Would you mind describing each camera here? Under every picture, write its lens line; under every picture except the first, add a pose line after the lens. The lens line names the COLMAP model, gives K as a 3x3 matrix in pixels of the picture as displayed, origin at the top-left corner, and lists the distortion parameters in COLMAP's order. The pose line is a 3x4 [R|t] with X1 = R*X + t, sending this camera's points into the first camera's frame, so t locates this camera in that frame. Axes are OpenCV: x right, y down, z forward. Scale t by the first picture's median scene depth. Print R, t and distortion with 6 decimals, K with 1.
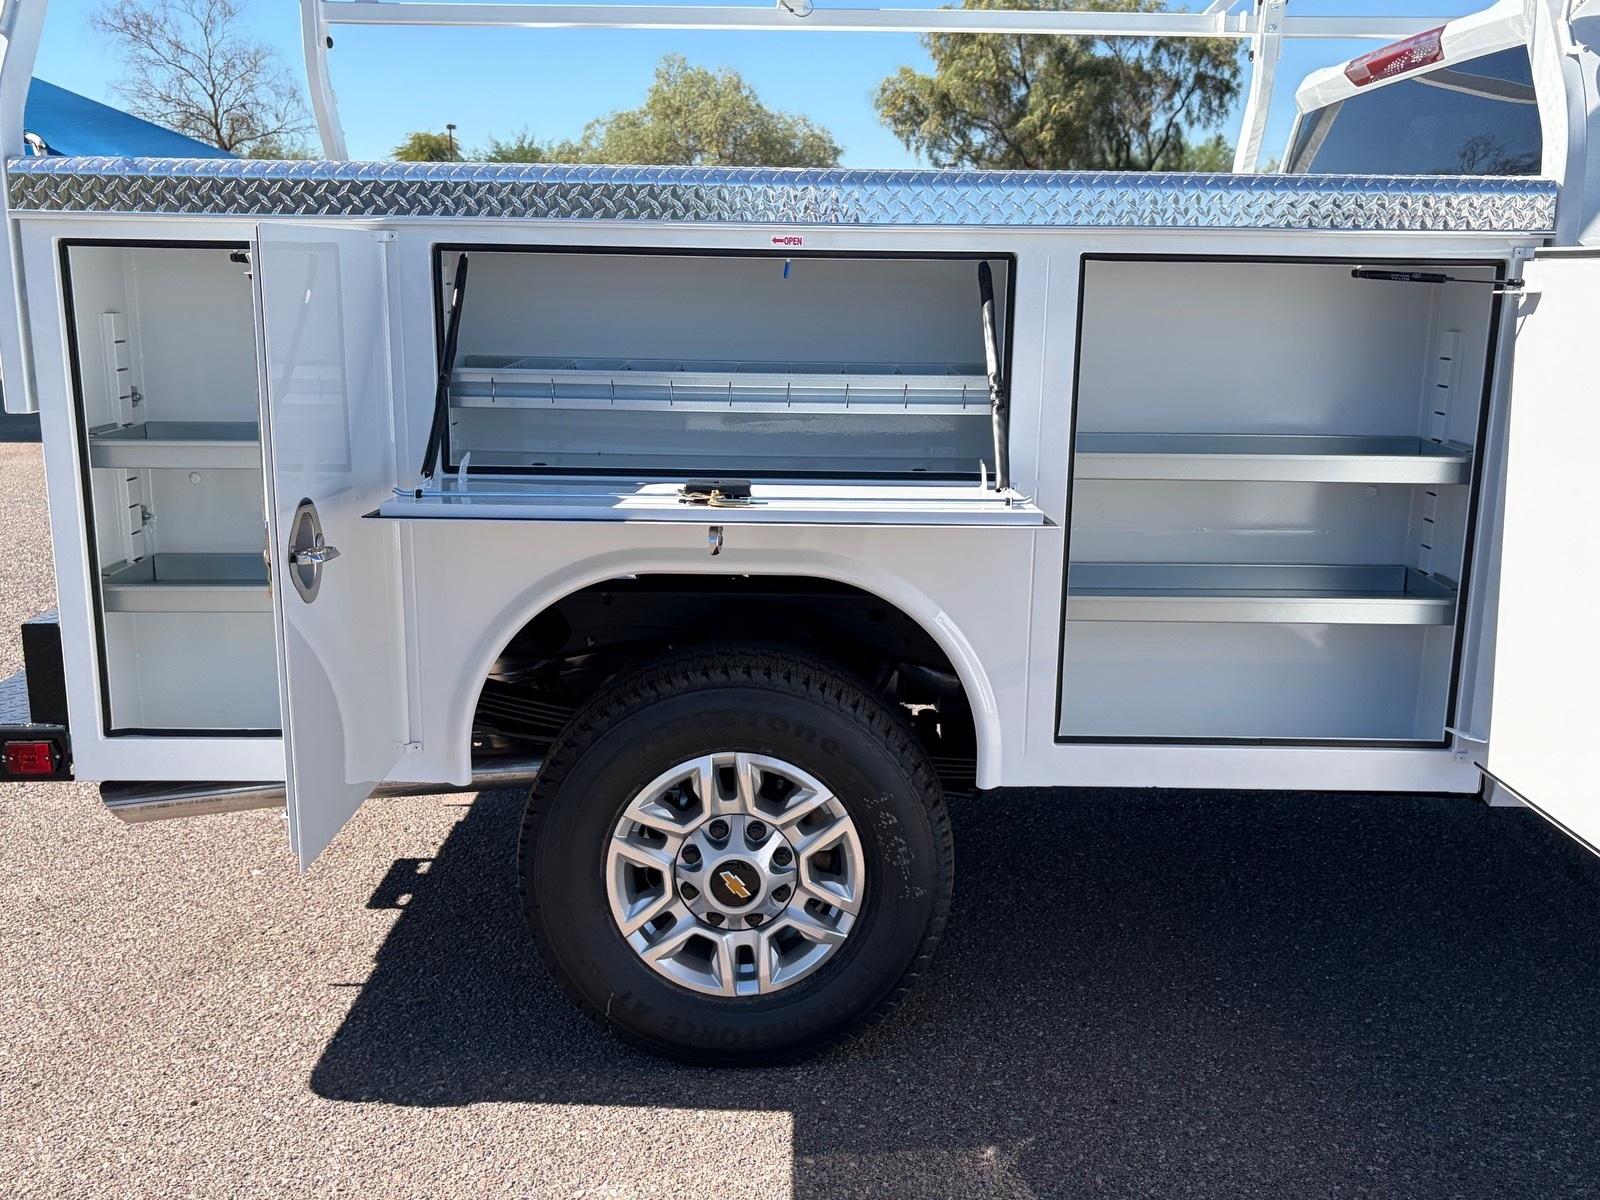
lens RADIAL K [[1534.3, 0, 803.2], [0, 1534.3, 601.9], [0, 0, 1]] dist [0.014929, 0.000000]
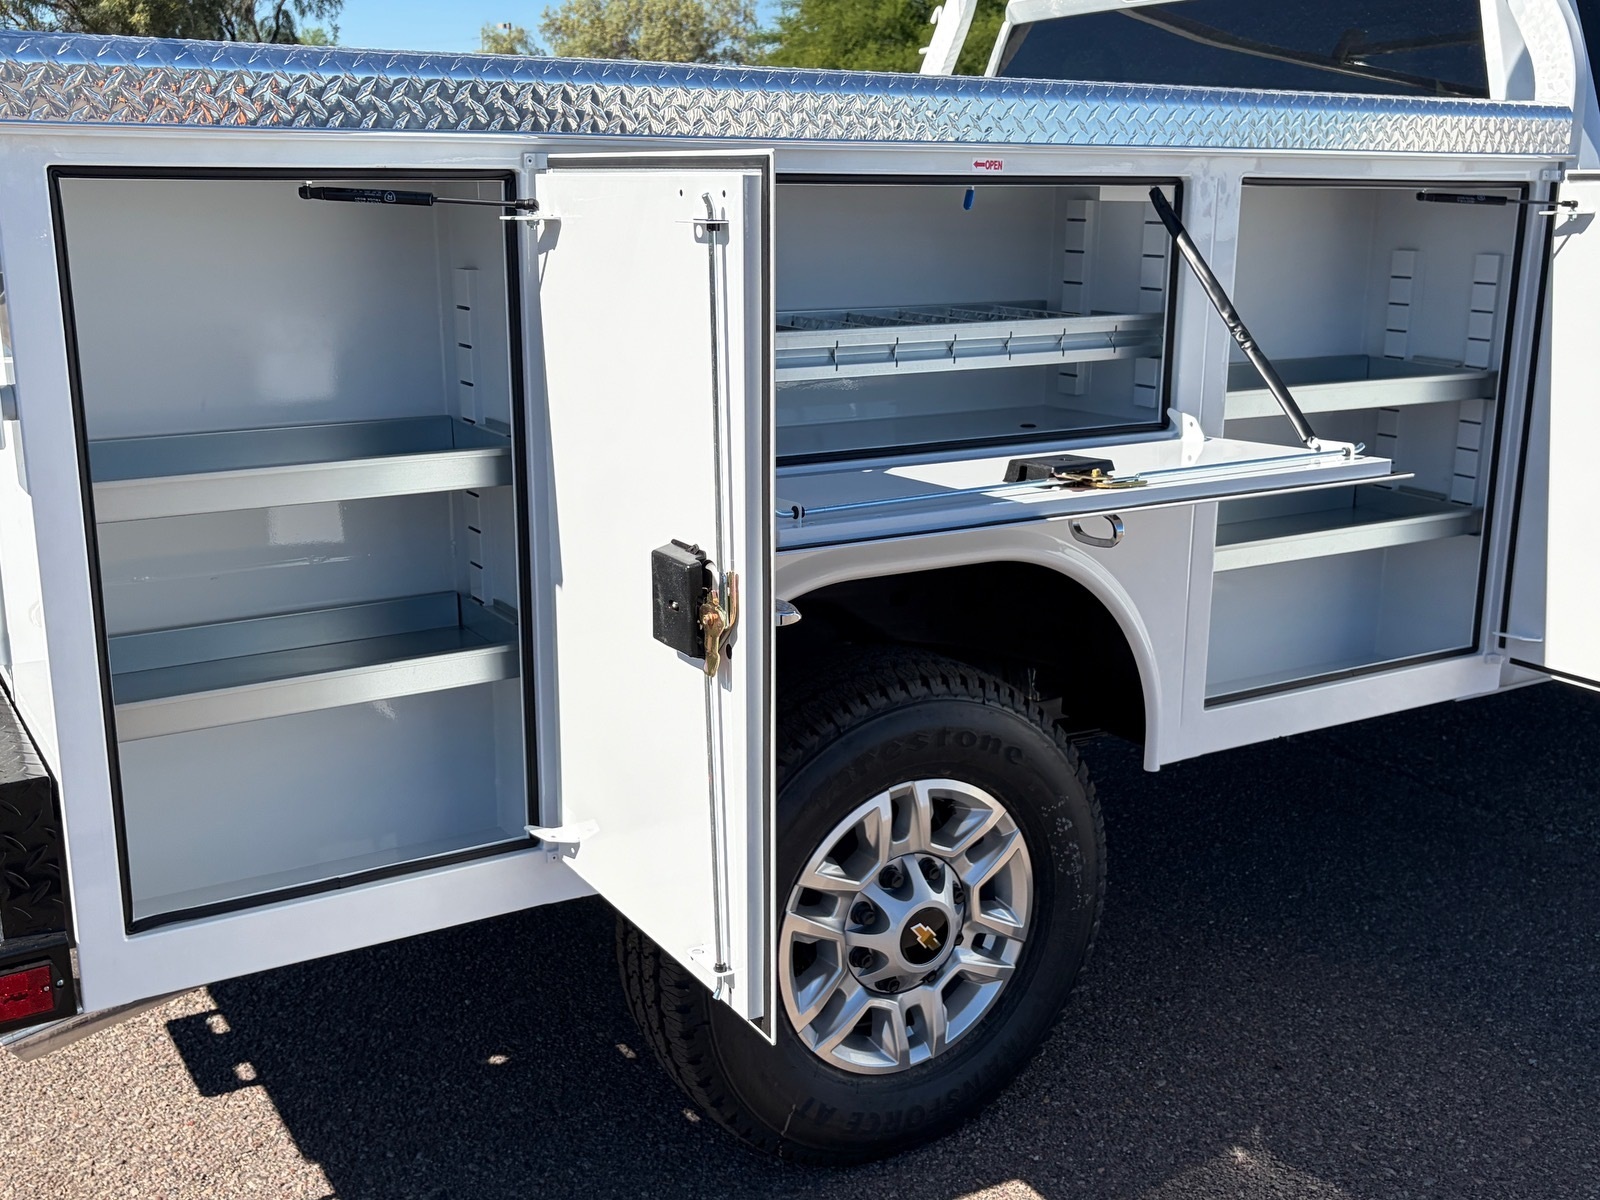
lens RADIAL K [[1690.6, 0, 799.1], [0, 1690.6, 598.8], [0, 0, 1]] dist [0.002806, 0.000000]
pose [[0.859654, -0.129987, 0.494063, -0.530271], [0.114181, 0.991511, 0.062193, -0.063573], [-0.497953, 0.002948, 0.867199, 0.231637]]
